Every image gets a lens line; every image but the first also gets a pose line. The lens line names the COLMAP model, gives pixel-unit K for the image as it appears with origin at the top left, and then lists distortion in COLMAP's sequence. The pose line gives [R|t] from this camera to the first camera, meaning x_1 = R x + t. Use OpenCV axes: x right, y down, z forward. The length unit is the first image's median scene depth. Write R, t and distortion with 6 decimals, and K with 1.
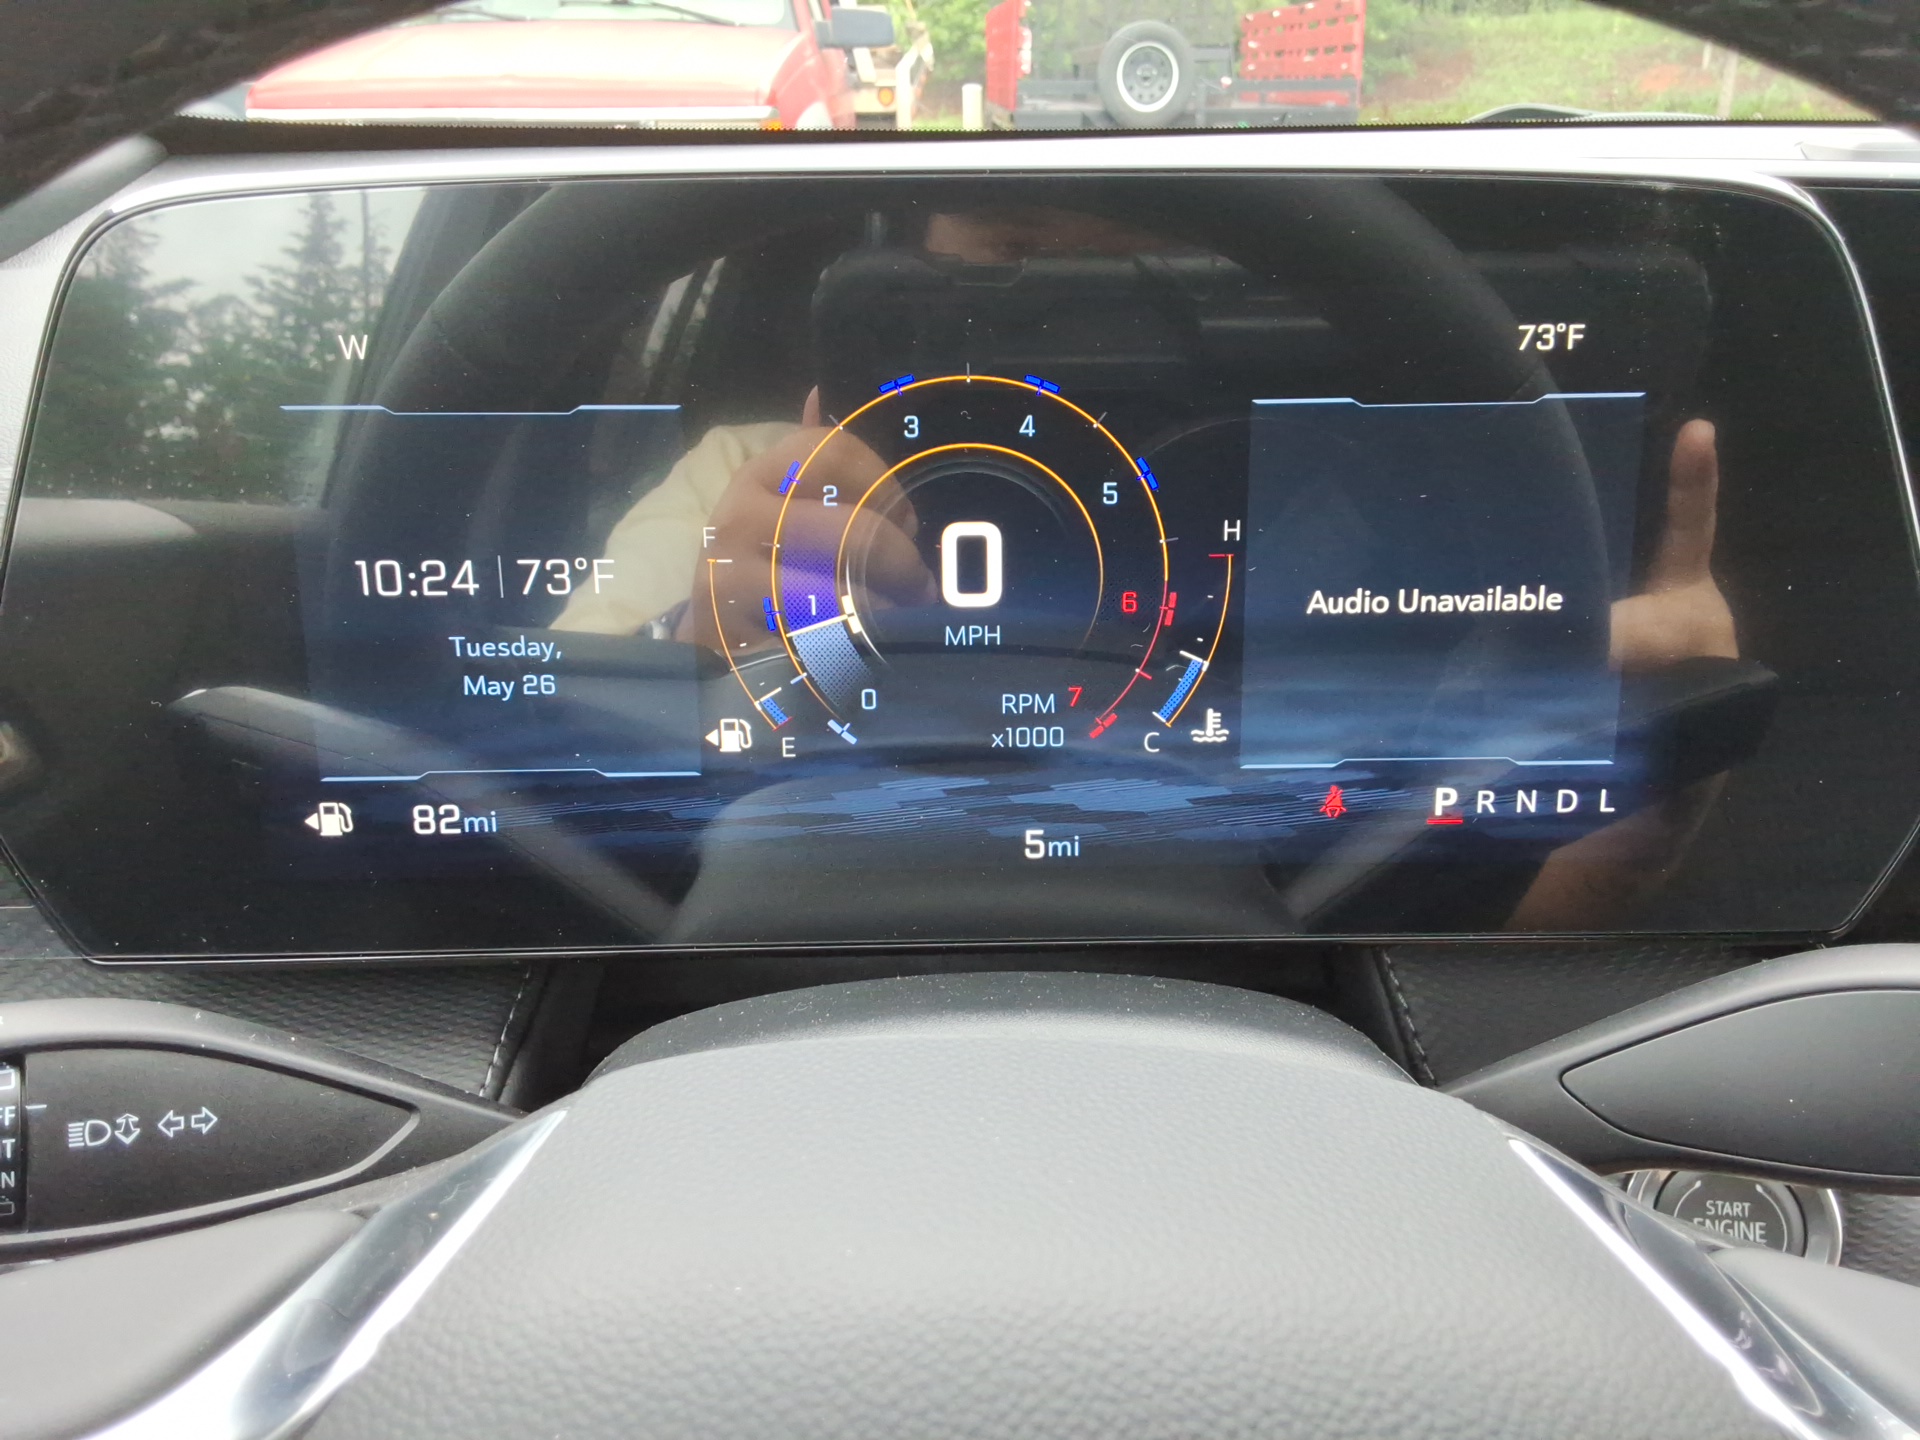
lens RADIAL K [[1579.8, 0, 972.7], [0, 1579.8, 720.8], [0, 0, 1]] dist [0.088394, -0.010234]
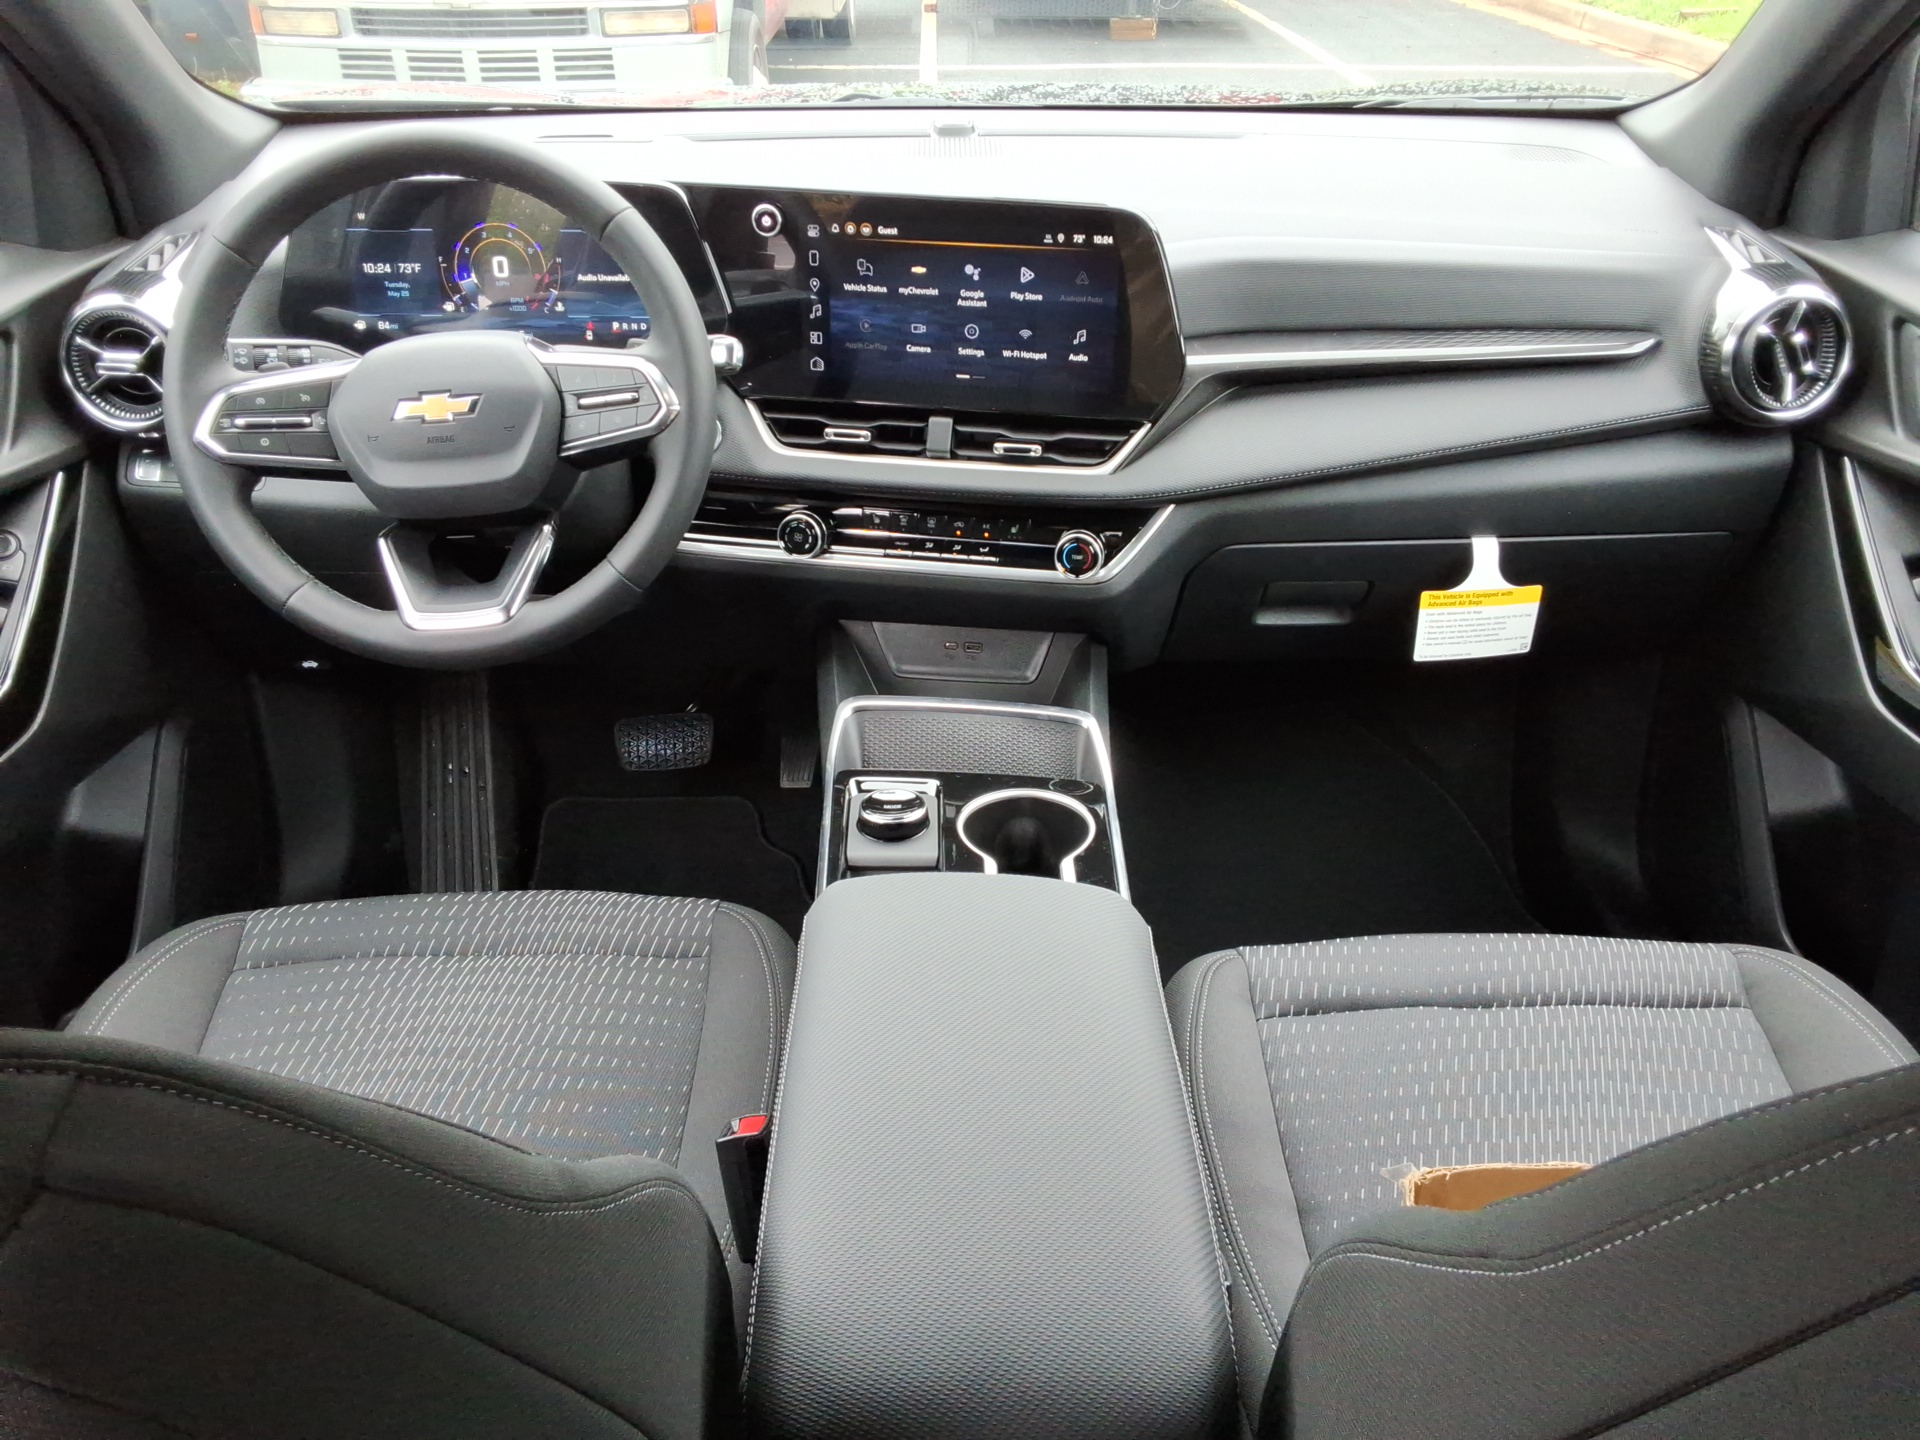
lens RADIAL K [[1543.8, 0, 1014.2], [0, 1543.8, 741.1], [0, 0, 1]] dist [0.089226, -0.131022]
pose [[0.999931, 0.011681, 0.000929, 1.444099], [-0.011702, 0.991222, 0.131686, 0.622747], [0.000618, -0.131688, 0.991291, -3.508428]]
